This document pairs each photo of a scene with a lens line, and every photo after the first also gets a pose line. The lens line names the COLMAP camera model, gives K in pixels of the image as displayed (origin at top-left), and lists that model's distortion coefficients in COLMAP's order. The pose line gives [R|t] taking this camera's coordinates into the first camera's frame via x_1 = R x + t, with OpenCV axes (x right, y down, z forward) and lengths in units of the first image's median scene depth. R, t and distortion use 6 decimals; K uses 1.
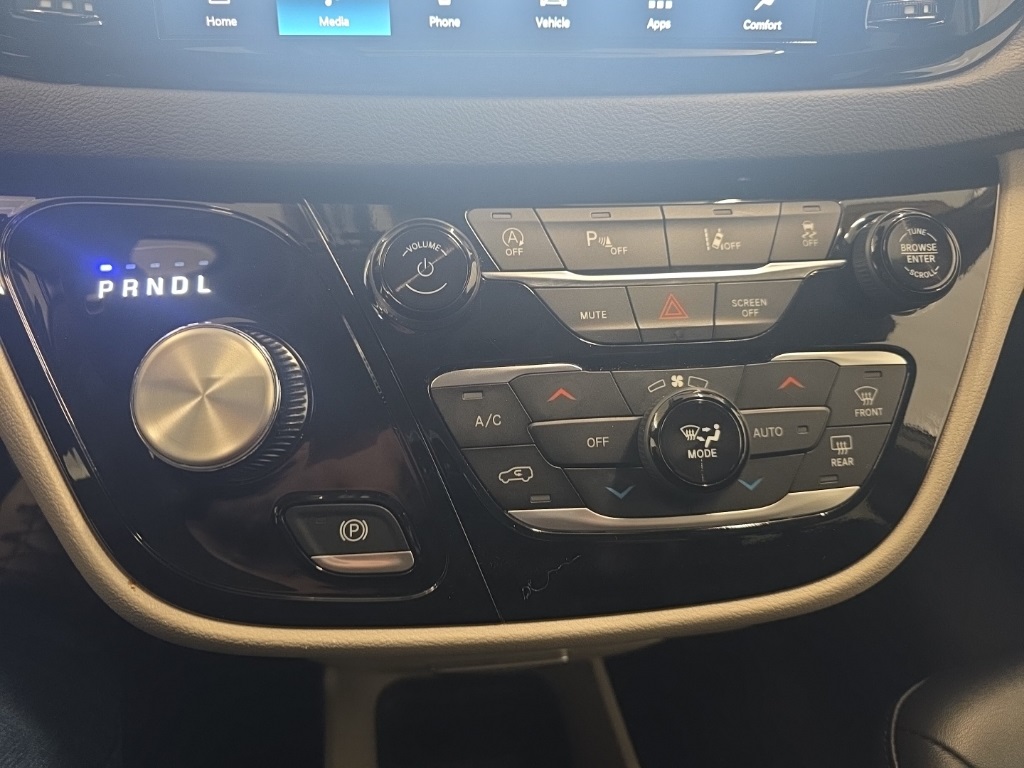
lens RADIAL K [[675.1, 0, 510.1], [0, 675.1, 378.7], [0, 0, 1]] dist [0.063124, -0.059469]
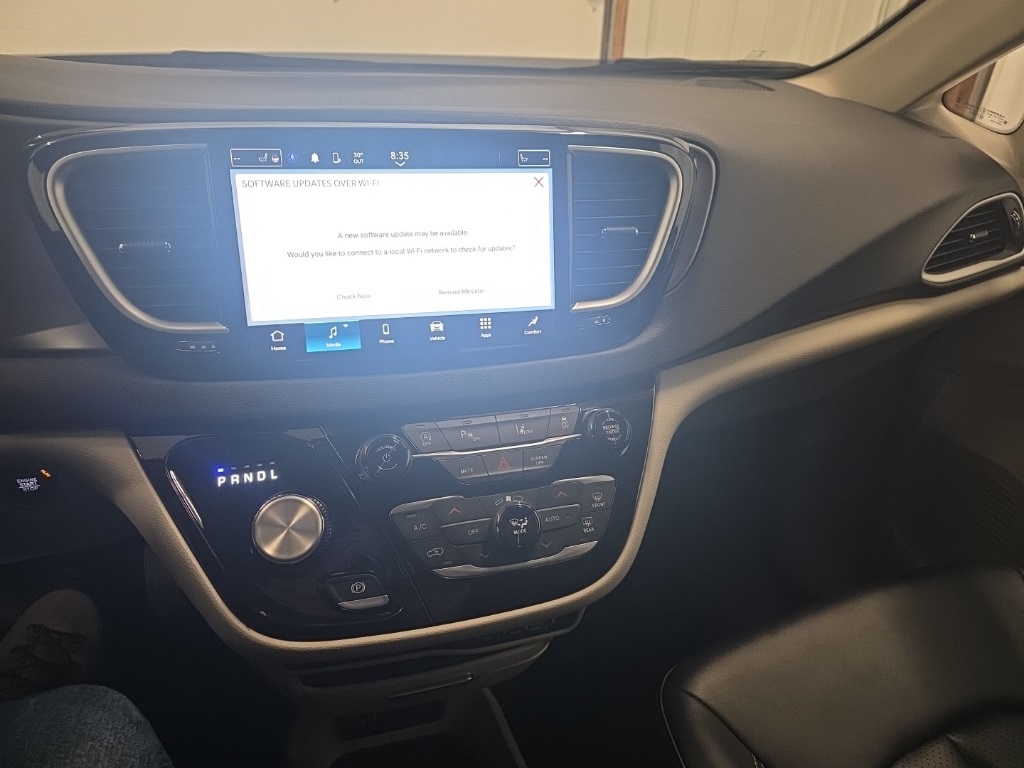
lens RADIAL K [[636.9, 0, 530.2], [0, 636.9, 386.7], [0, 0, 1]] dist [0.032968, -0.001422]
pose [[0.978213, -0.062506, 0.197973, -0.061436], [0.094677, 0.982976, -0.157460, -0.020869], [-0.184760, 0.172773, 0.967478, -1.023686]]
